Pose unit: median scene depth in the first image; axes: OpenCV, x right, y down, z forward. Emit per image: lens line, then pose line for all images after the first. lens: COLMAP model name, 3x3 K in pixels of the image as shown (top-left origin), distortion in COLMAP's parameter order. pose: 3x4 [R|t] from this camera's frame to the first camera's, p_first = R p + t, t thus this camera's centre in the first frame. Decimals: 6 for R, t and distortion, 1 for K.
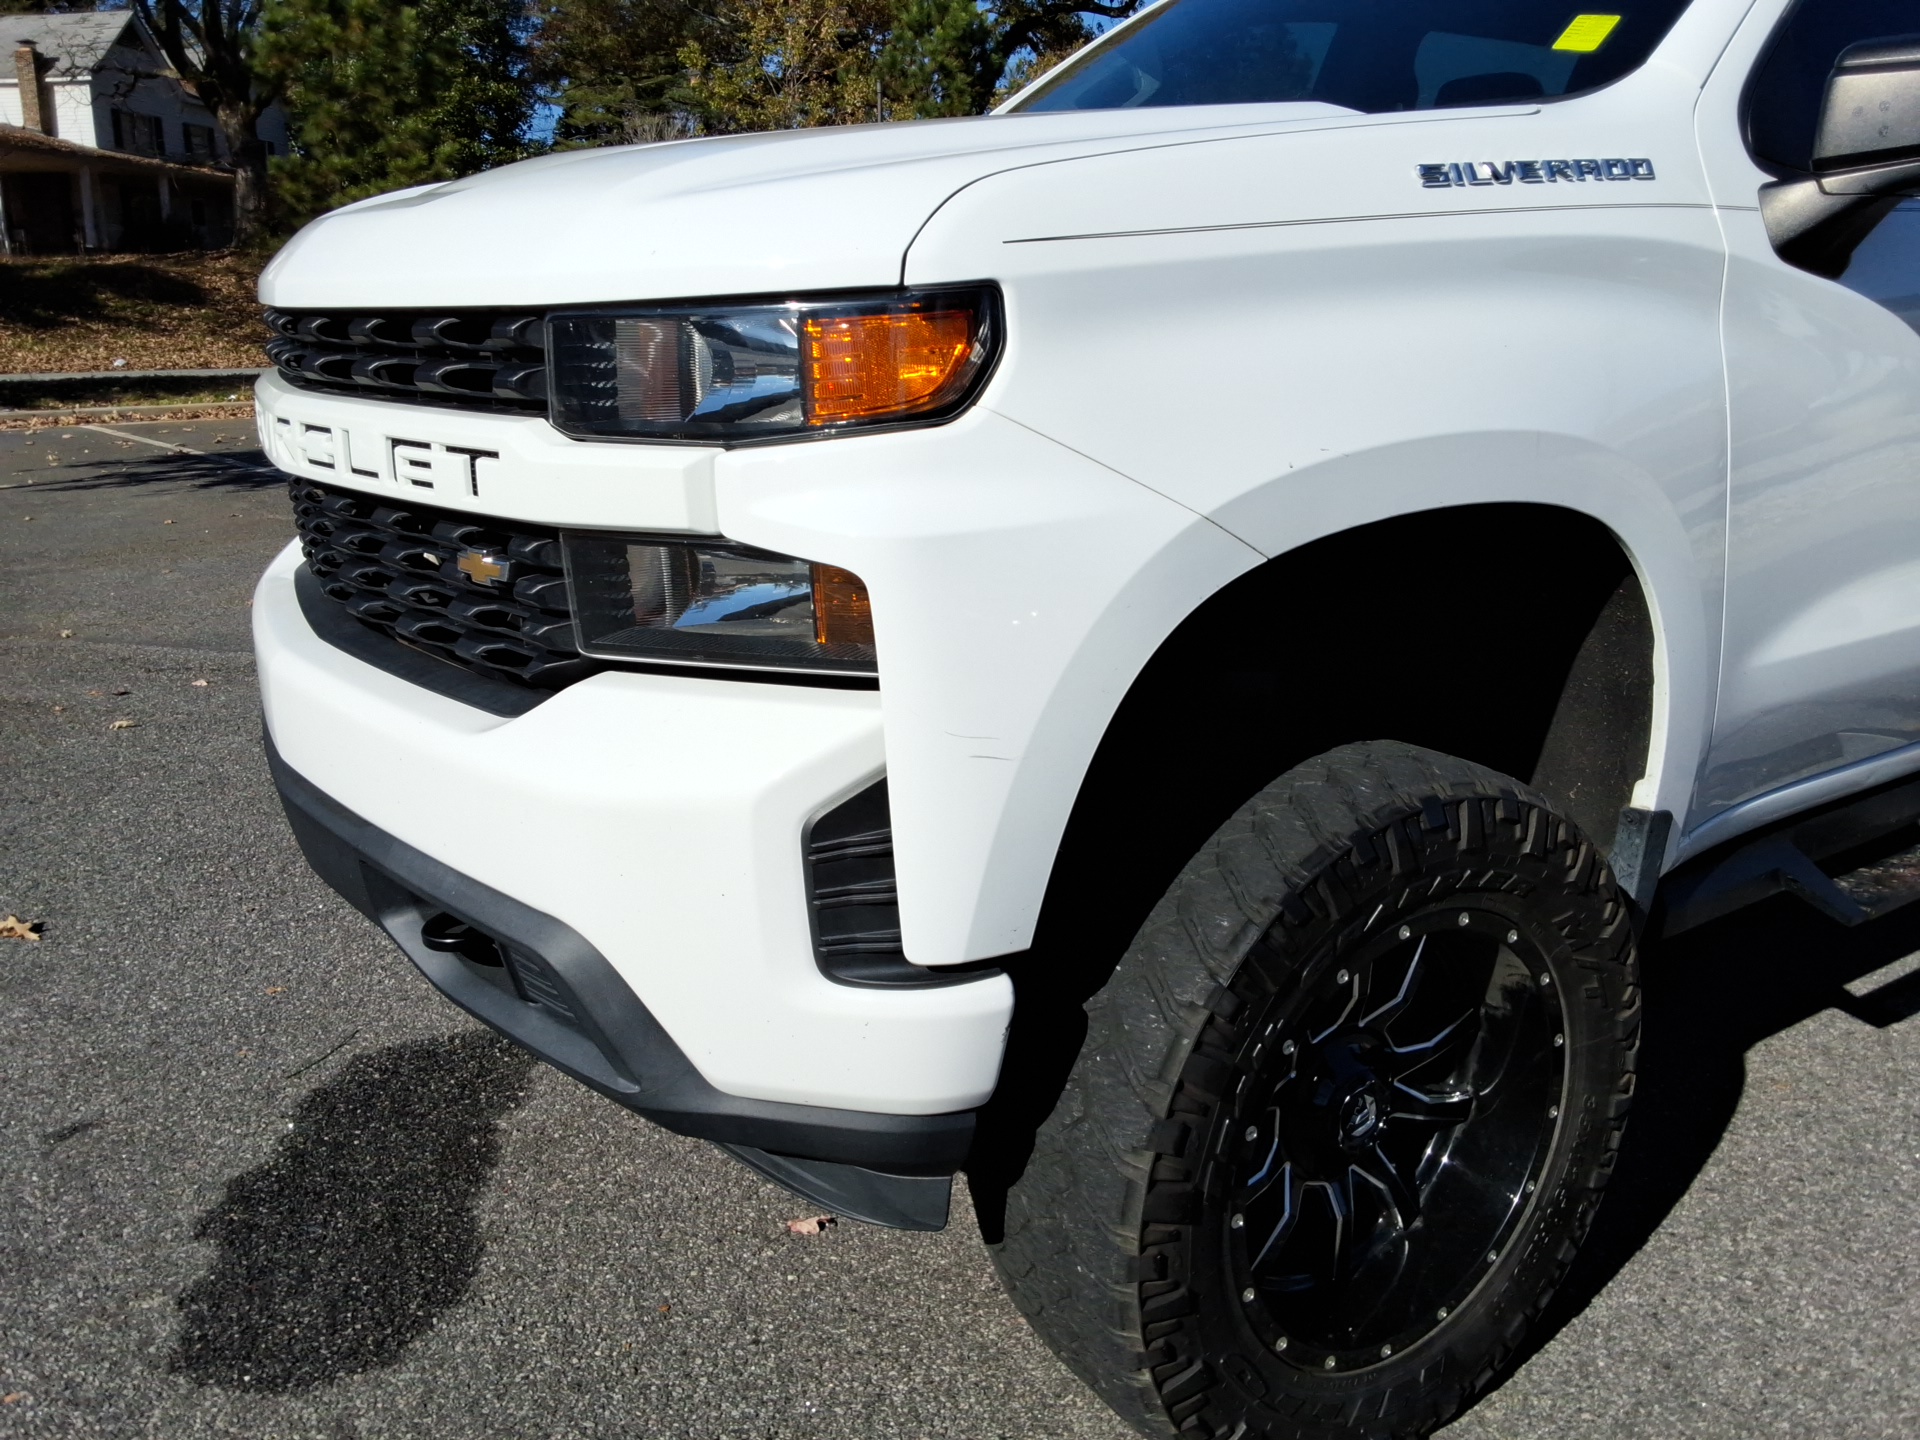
lens RADIAL K [[1541.3, 0, 972.8], [0, 1541.3, 702.9], [0, 0, 1]] dist [0.105877, -0.163049]
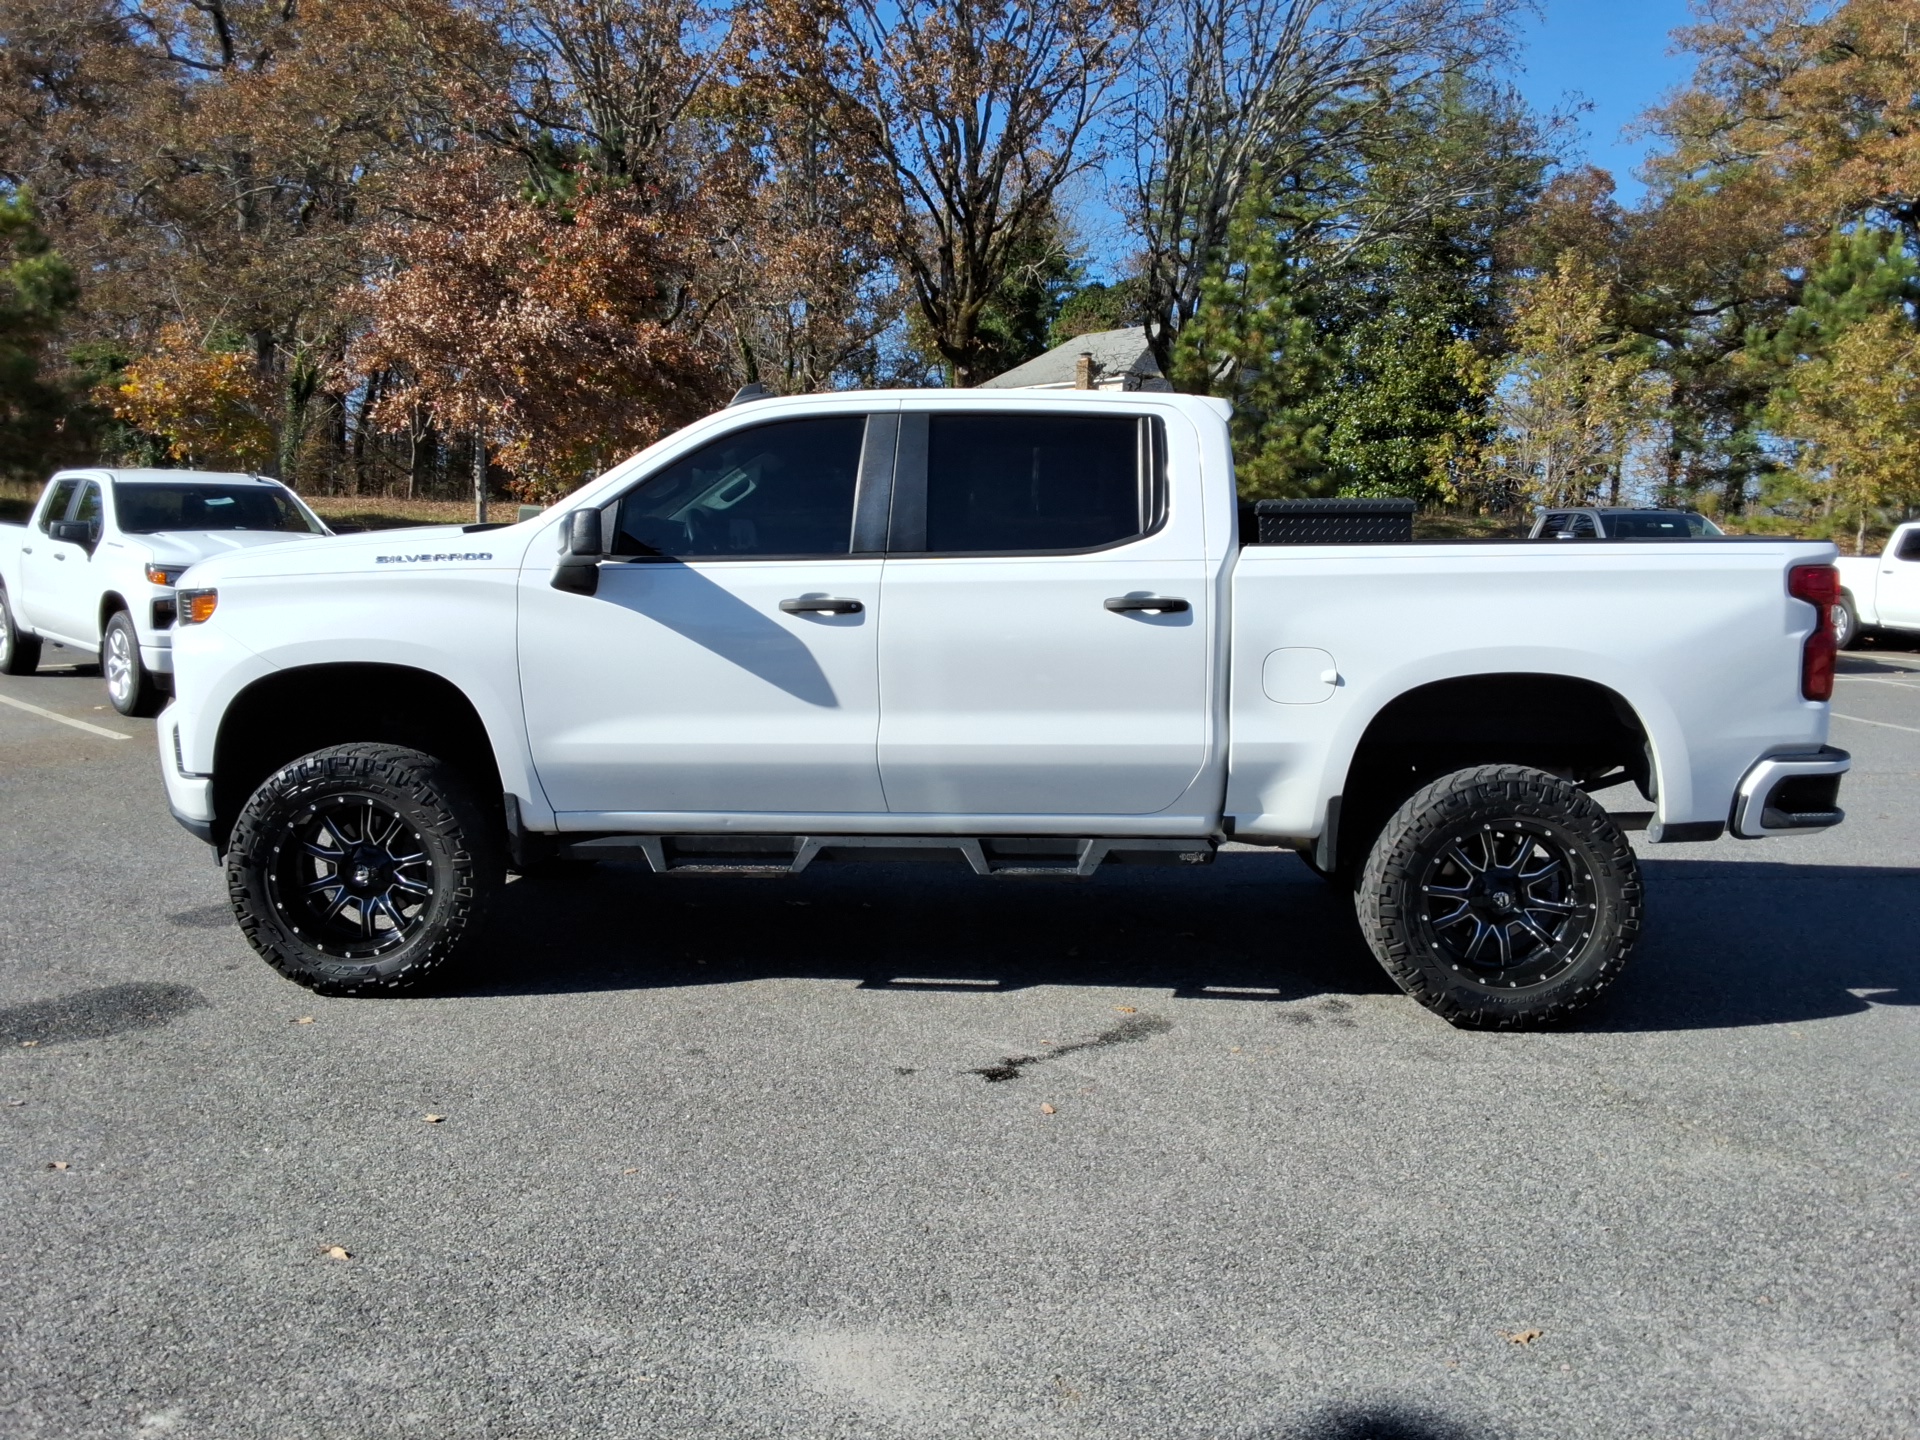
lens RADIAL K [[1541.3, 0, 972.8], [0, 1541.3, 702.9], [0, 0, 1]] dist [0.105877, -0.163049]
pose [[0.801237, 0.076478, -0.593440, 2.496767], [-0.166211, 0.981213, -0.097958, 0.045779], [0.574799, 0.177124, 0.798895, -0.620946]]
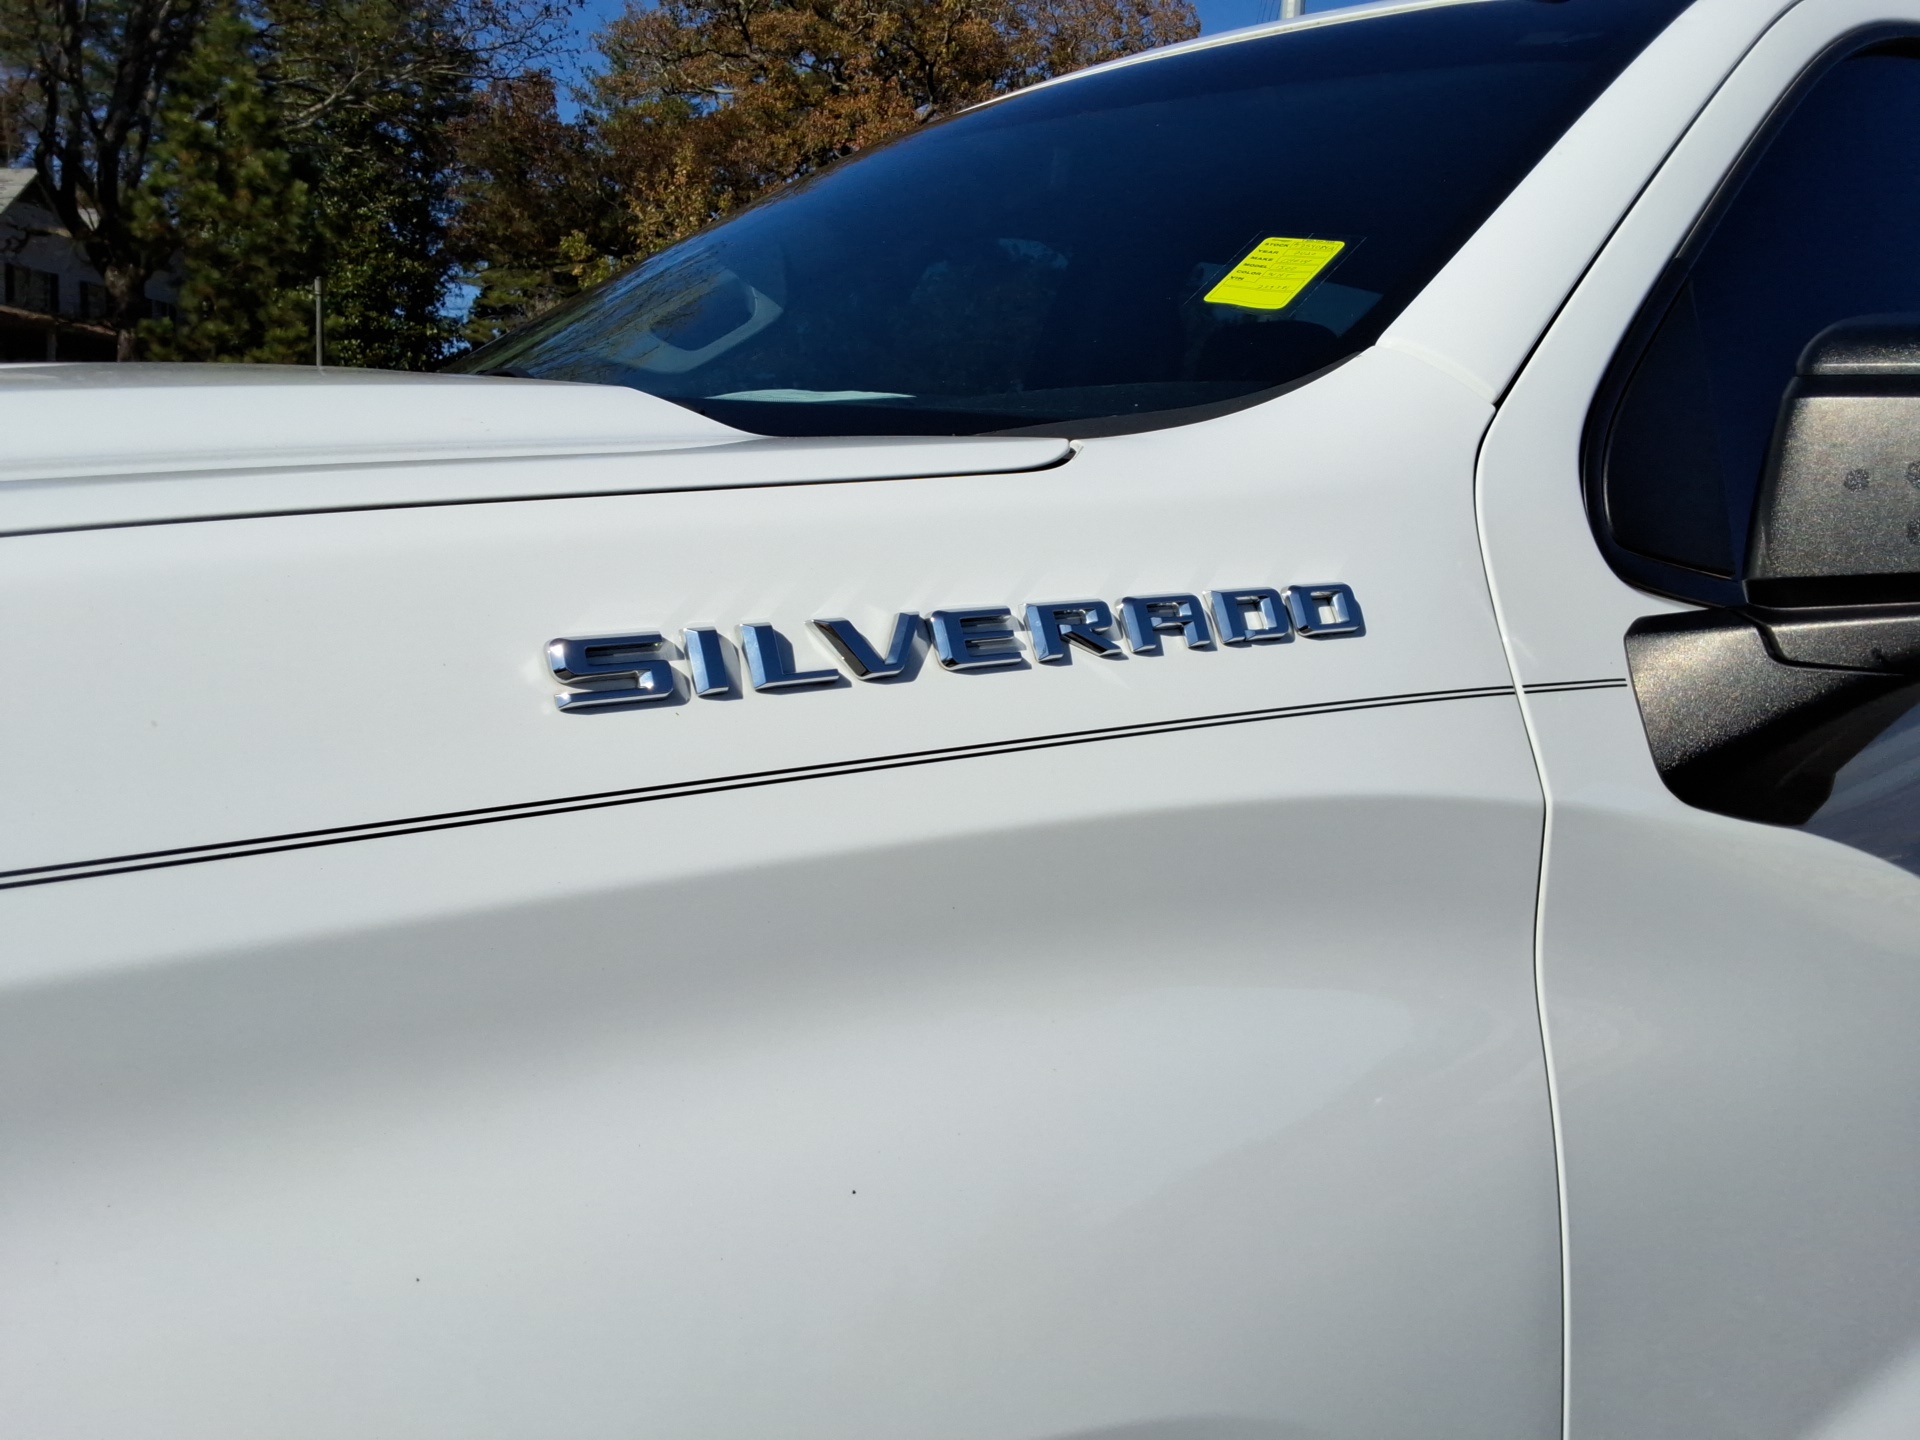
lens RADIAL K [[1541.3, 0, 972.8], [0, 1541.3, 702.9], [0, 0, 1]] dist [0.105877, -0.163049]
pose [[0.997592, 0.040389, 0.056384, 0.277139], [-0.033468, 0.992365, -0.118712, -0.235164], [-0.060748, 0.116539, 0.991327, 0.544187]]
